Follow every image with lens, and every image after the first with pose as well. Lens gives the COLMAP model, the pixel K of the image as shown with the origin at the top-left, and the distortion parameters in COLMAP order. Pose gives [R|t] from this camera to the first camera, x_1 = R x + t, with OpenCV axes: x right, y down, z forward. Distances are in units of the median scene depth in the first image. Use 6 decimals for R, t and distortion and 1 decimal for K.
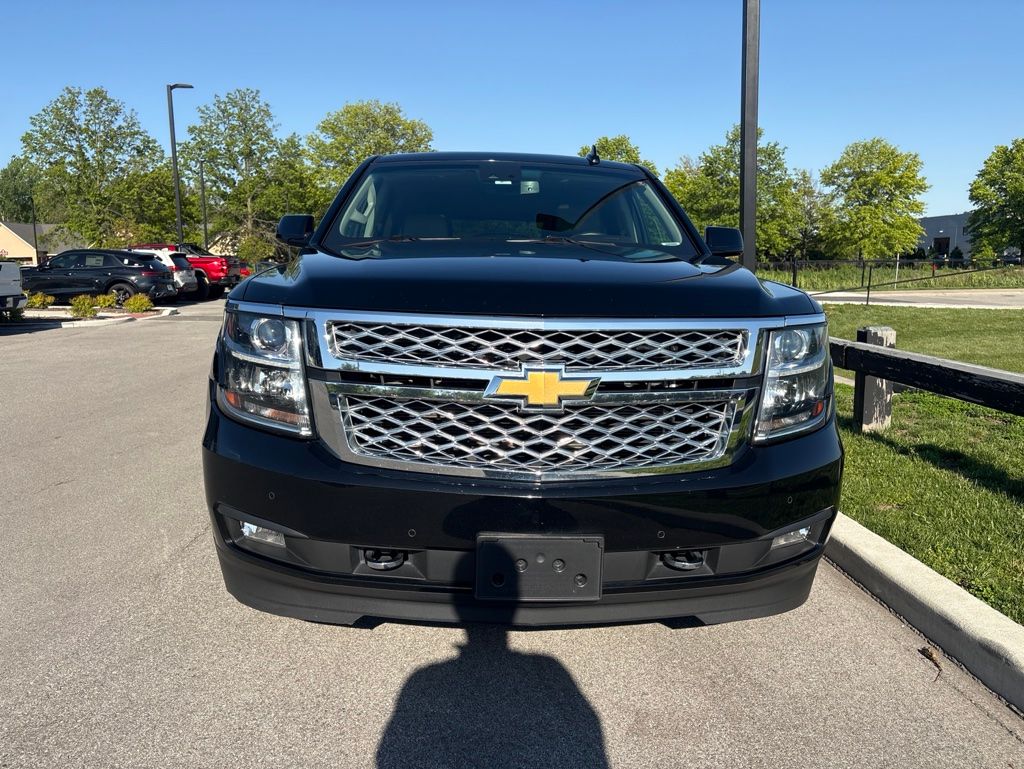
lens RADIAL K [[778.7, 0, 512.0], [0, 778.7, 384.5], [0, 0, 1]] dist [0.071537, -0.083441]
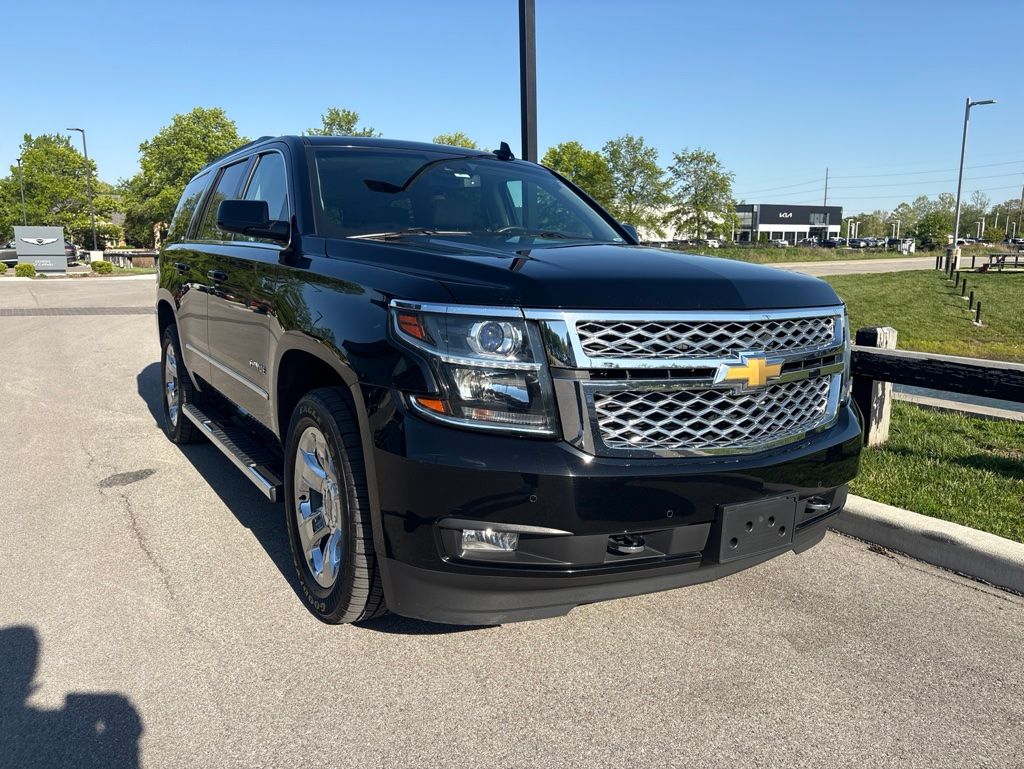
lens RADIAL K [[788.3, 0, 508.0], [0, 788.3, 375.3], [0, 0, 1]] dist [0.001821, 0.055920]
pose [[0.876353, -0.072499, 0.476182, -0.735637], [0.067105, 0.997343, 0.028348, -0.041705], [-0.476972, 0.007112, 0.878890, 0.128969]]
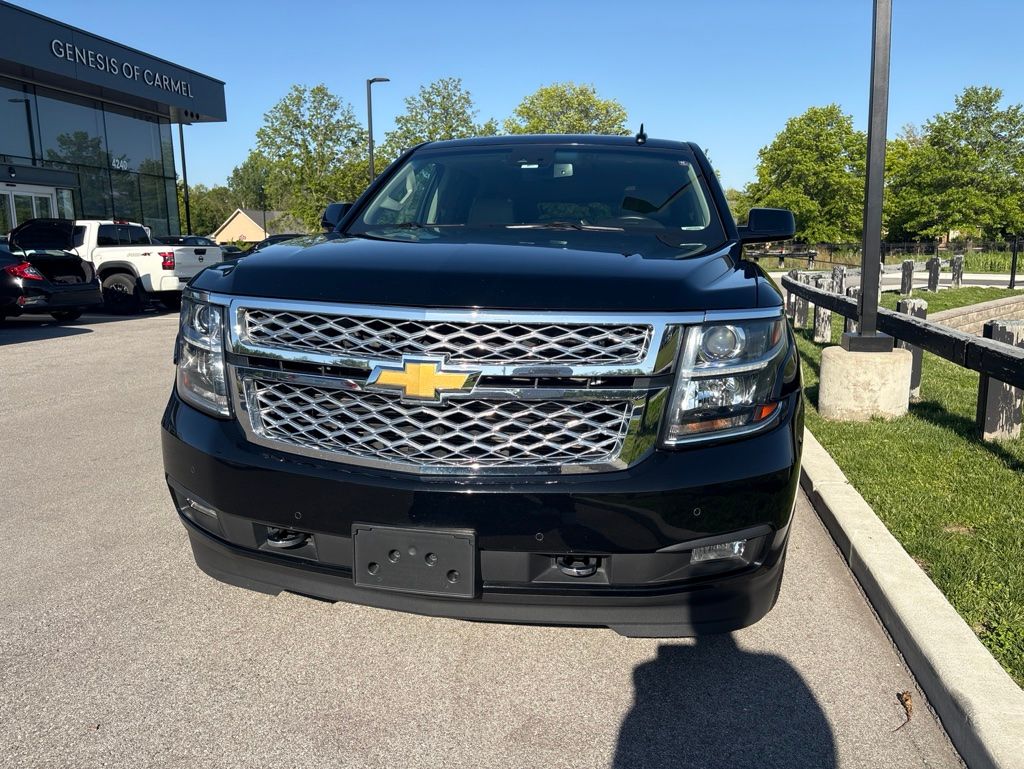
lens RADIAL K [[778.7, 0, 512.0], [0, 778.7, 384.5], [0, 0, 1]] dist [0.071537, -0.083441]
pose [[0.969510, 0.040390, -0.241698, 0.343443], [-0.034846, 0.999023, 0.027170, -0.017777], [0.242560, -0.017919, 0.969971, 0.061370]]
